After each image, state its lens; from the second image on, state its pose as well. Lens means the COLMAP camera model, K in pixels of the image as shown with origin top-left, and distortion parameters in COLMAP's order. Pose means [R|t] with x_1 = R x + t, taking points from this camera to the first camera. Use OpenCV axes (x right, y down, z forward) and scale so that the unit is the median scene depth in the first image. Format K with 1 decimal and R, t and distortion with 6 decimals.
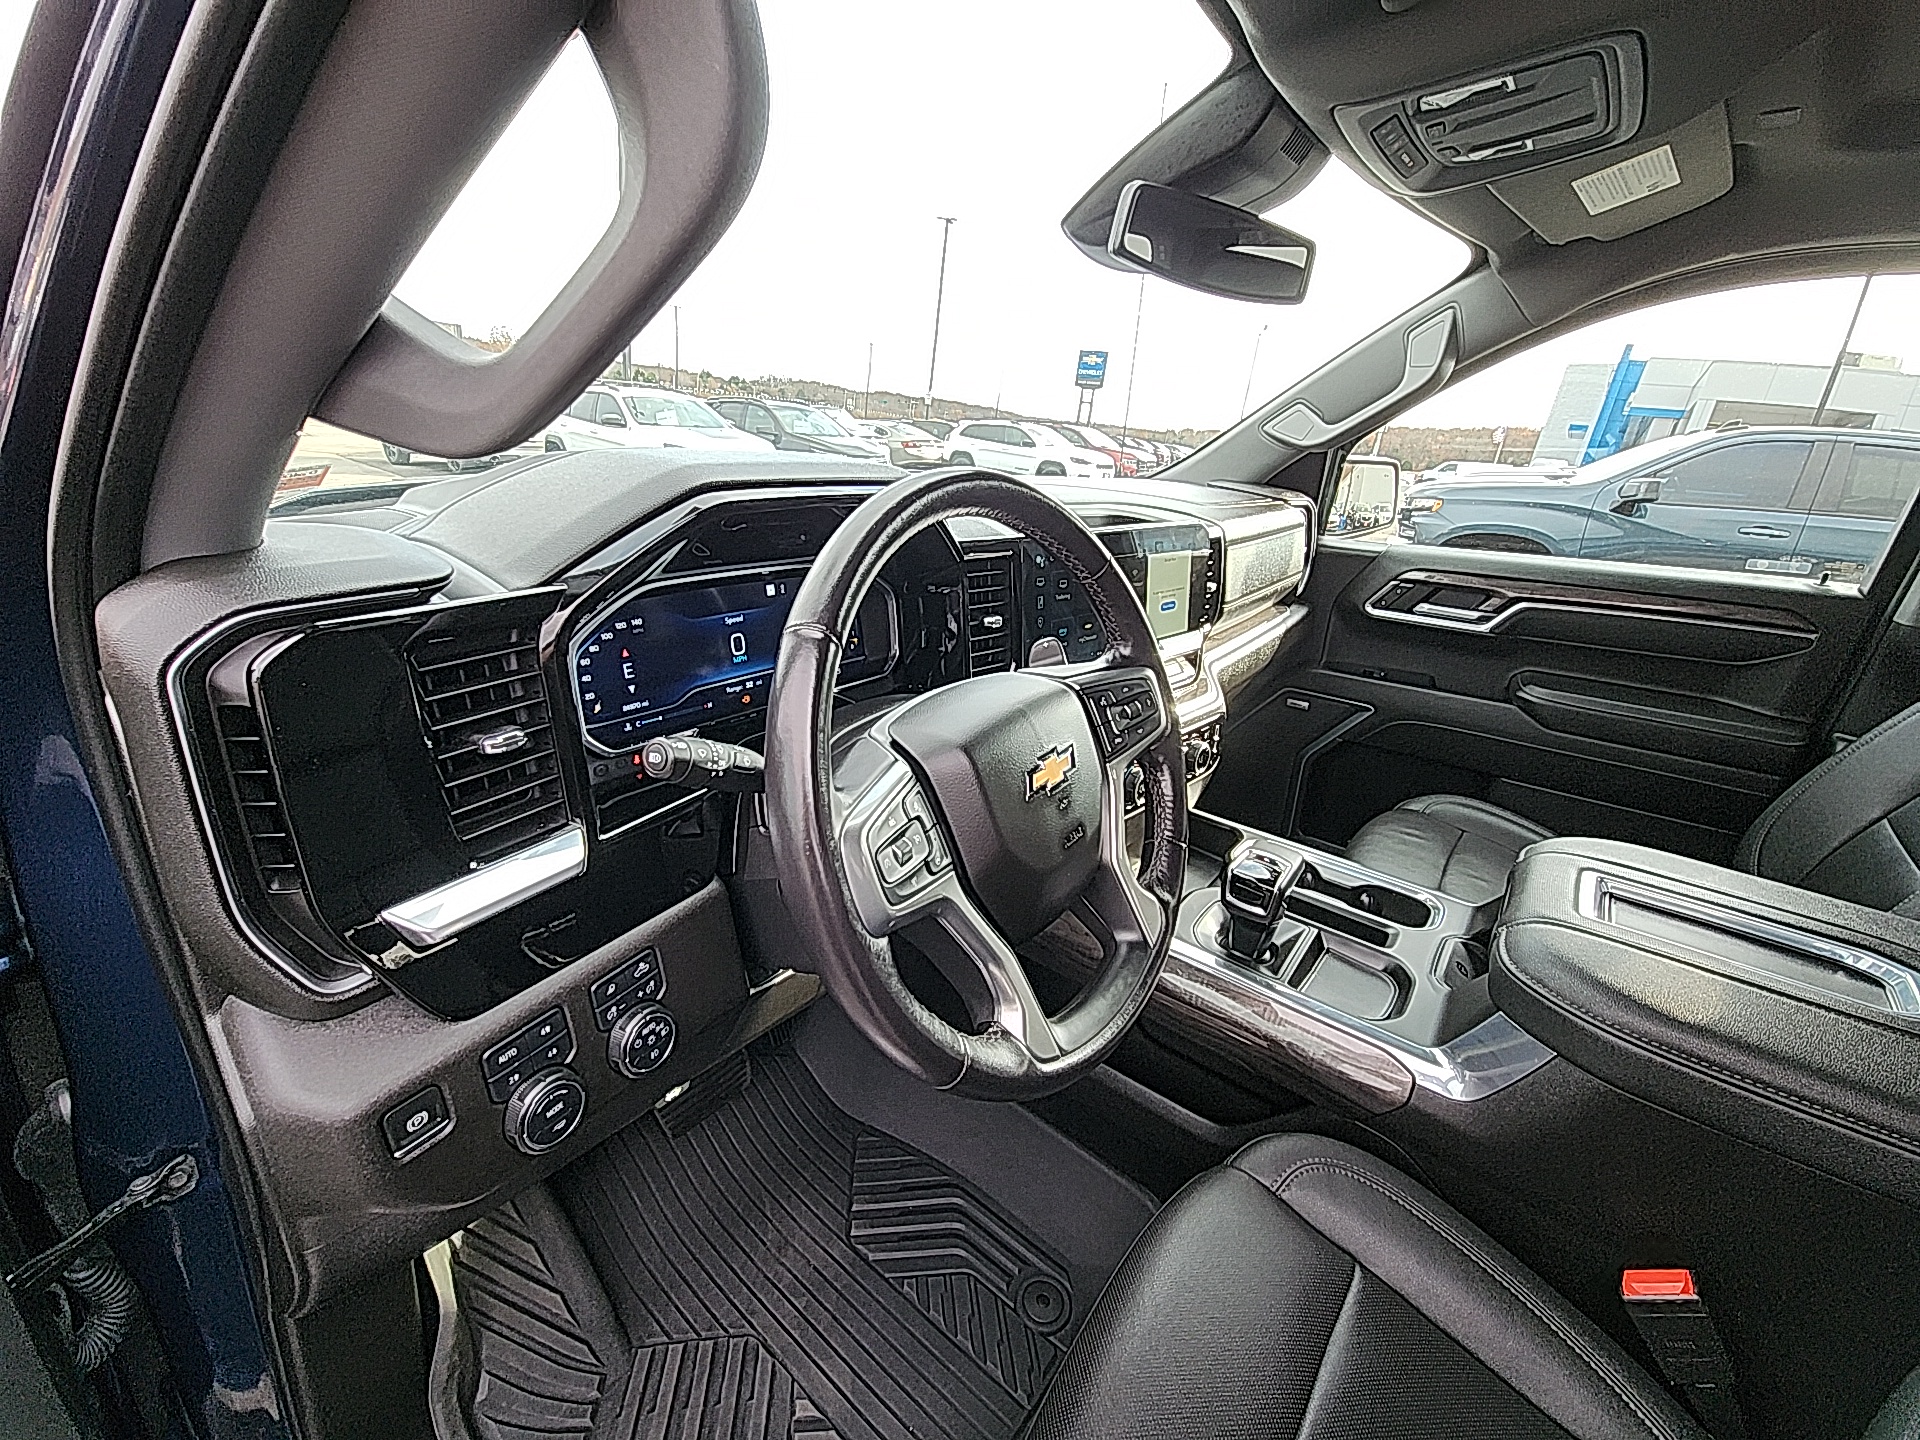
lens RADIAL K [[776.3, 0, 953.0], [0, 776.3, 704.9], [0, 0, 1]] dist [0.003094, -0.000392]
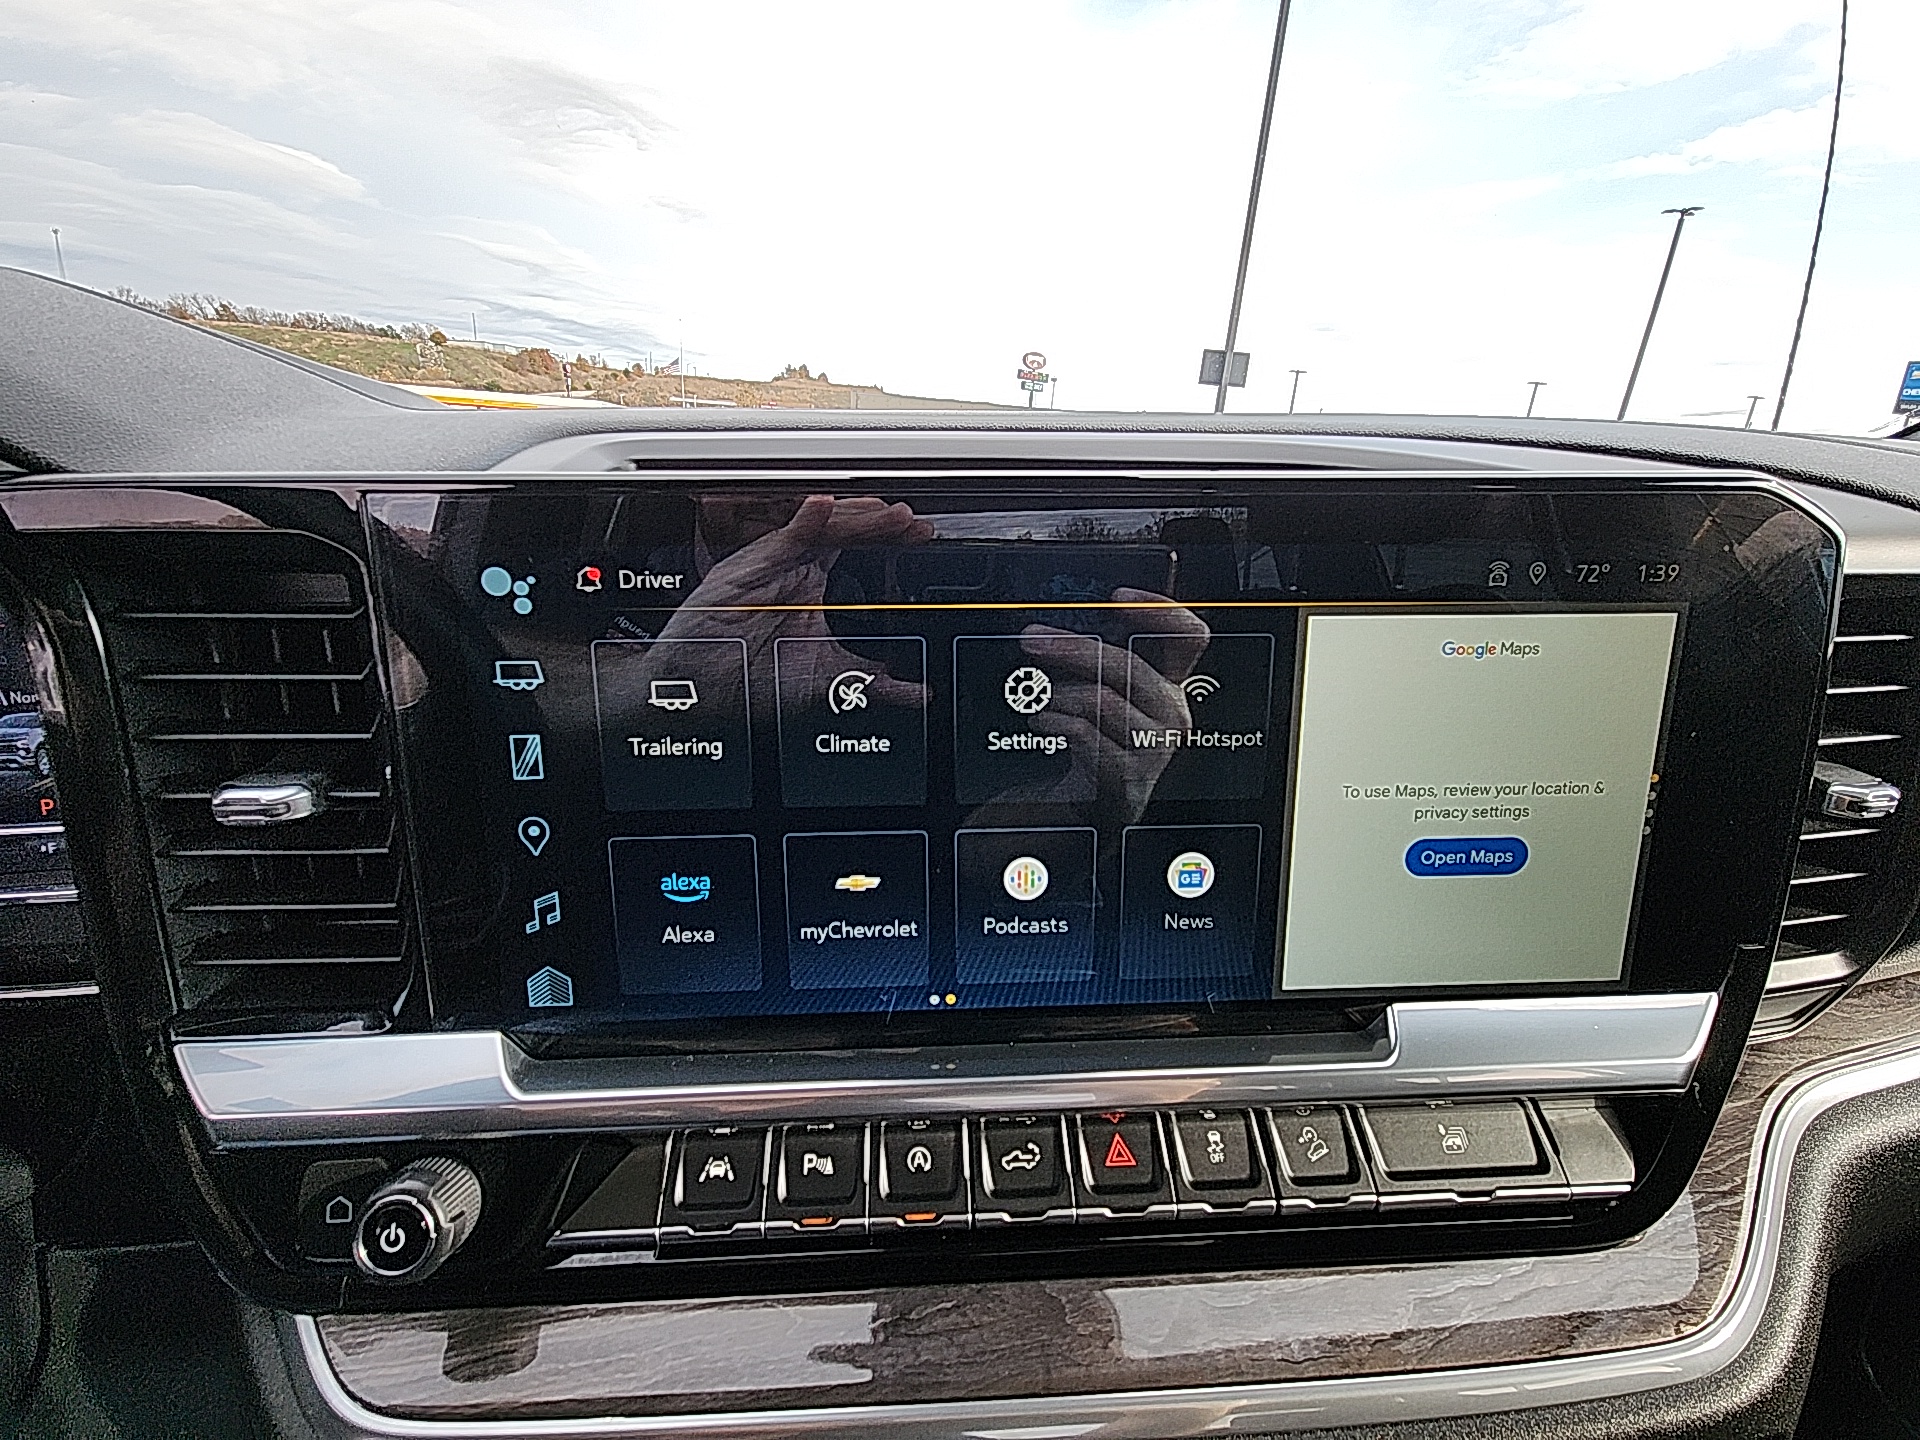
lens RADIAL K [[766.5, 0, 951.9], [0, 766.5, 705.2], [0, 0, 1]] dist [0.015864, -0.009209]
pose [[0.752045, 0.138882, -0.644314, 0.419484], [-0.186316, 0.982473, -0.005697, -0.195665], [0.632230, 0.124331, 0.764740, 1.020618]]
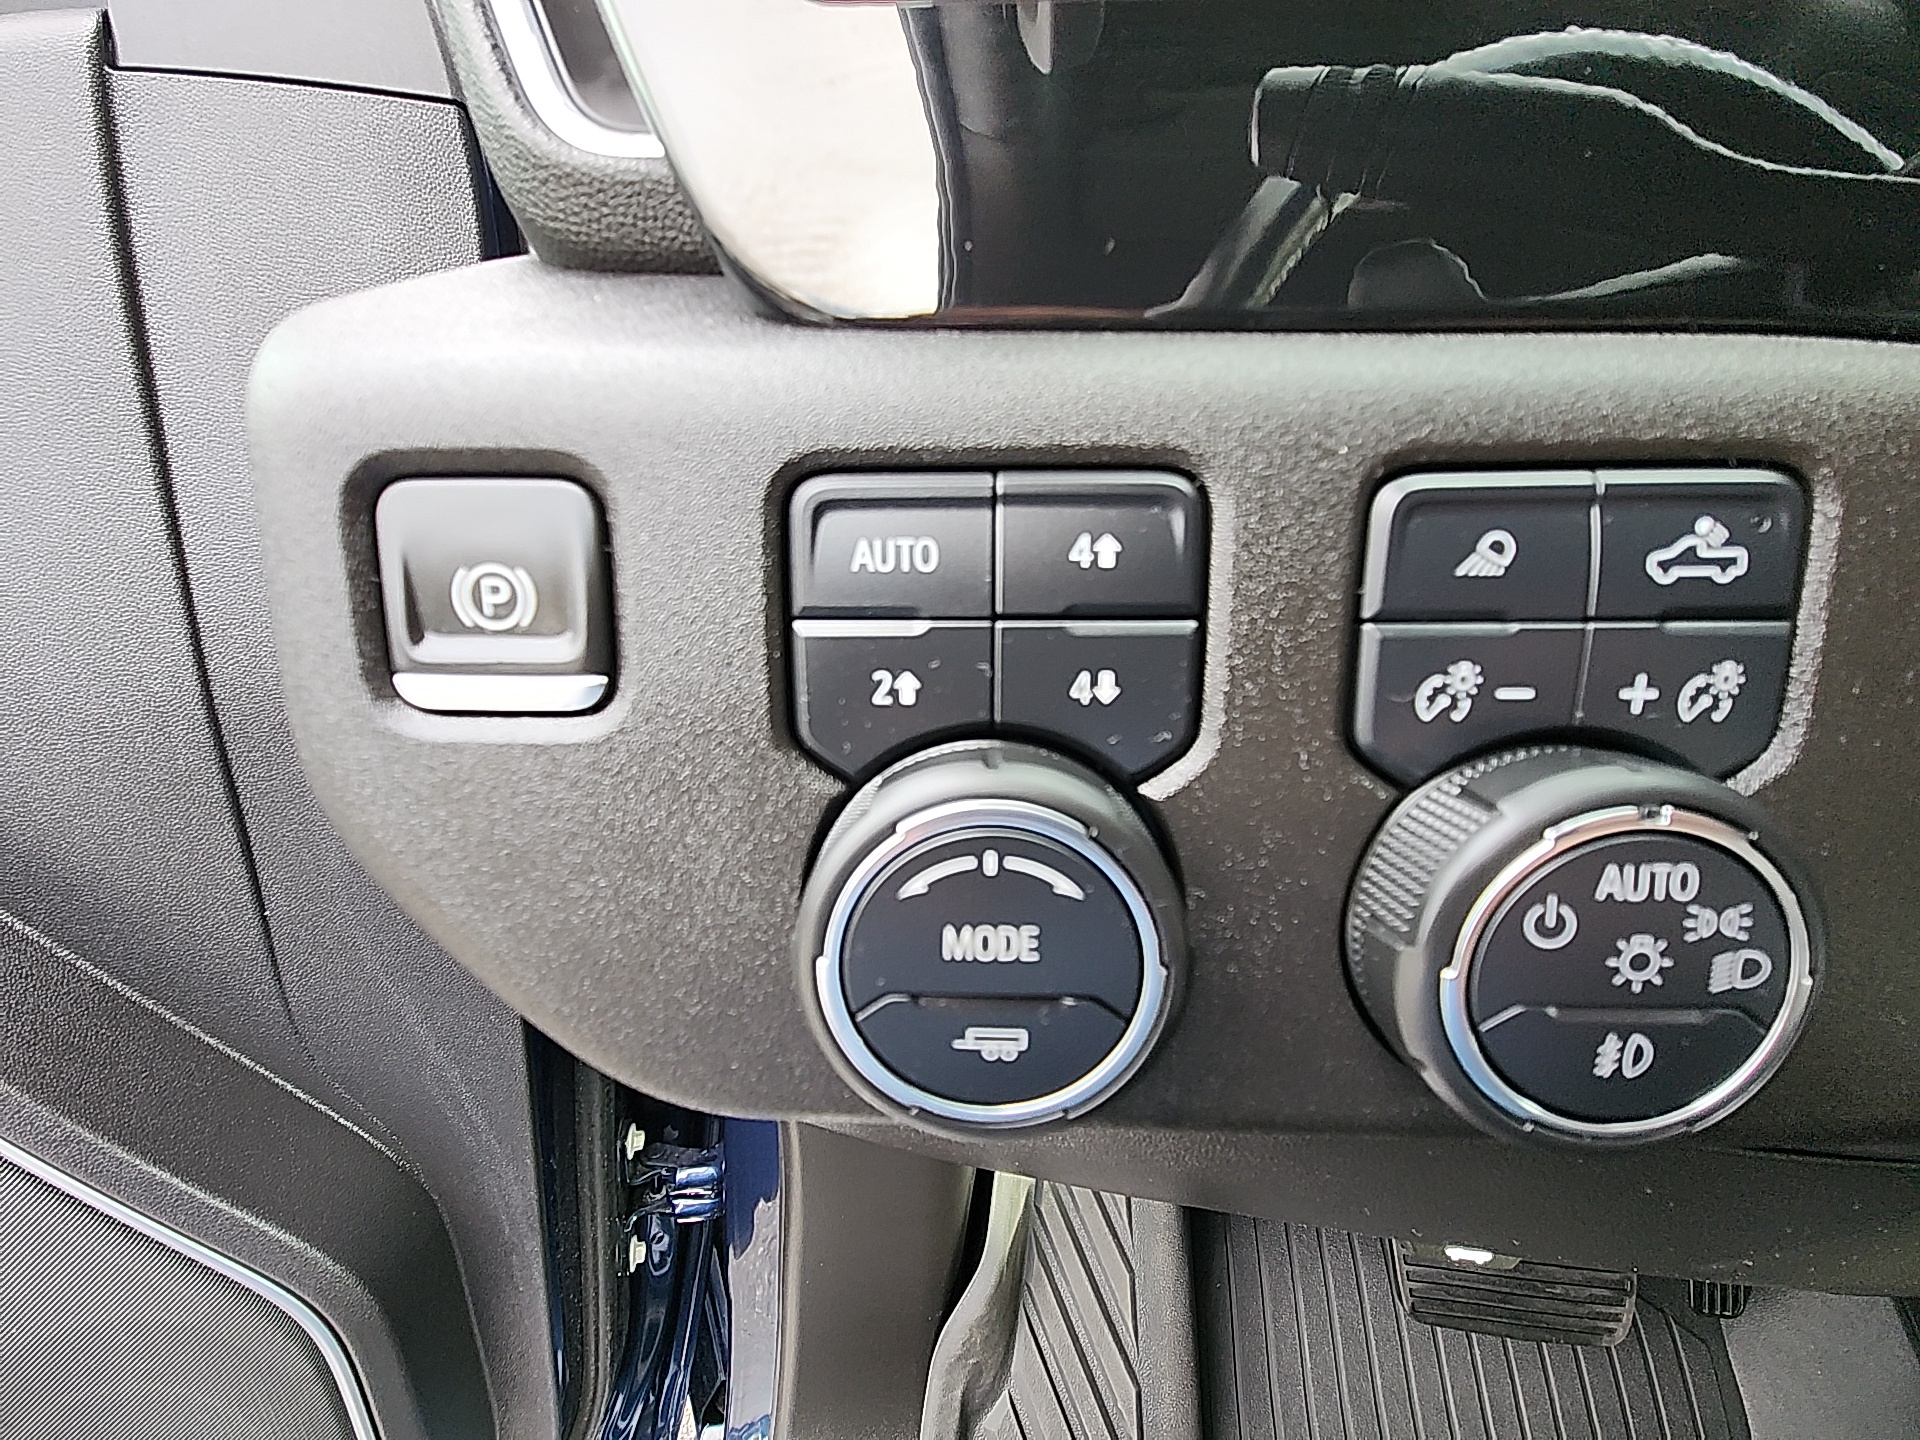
lens RADIAL K [[758.8, 0, 960.3], [0, 758.8, 721.7], [0, 0, 1]] dist [0.001759, -0.000072]
pose [[0.499067, 0.227827, -0.836078, -0.226572], [-0.268464, 0.958001, 0.100800, 0.271423], [0.823929, 0.174151, 0.539271, 0.531545]]
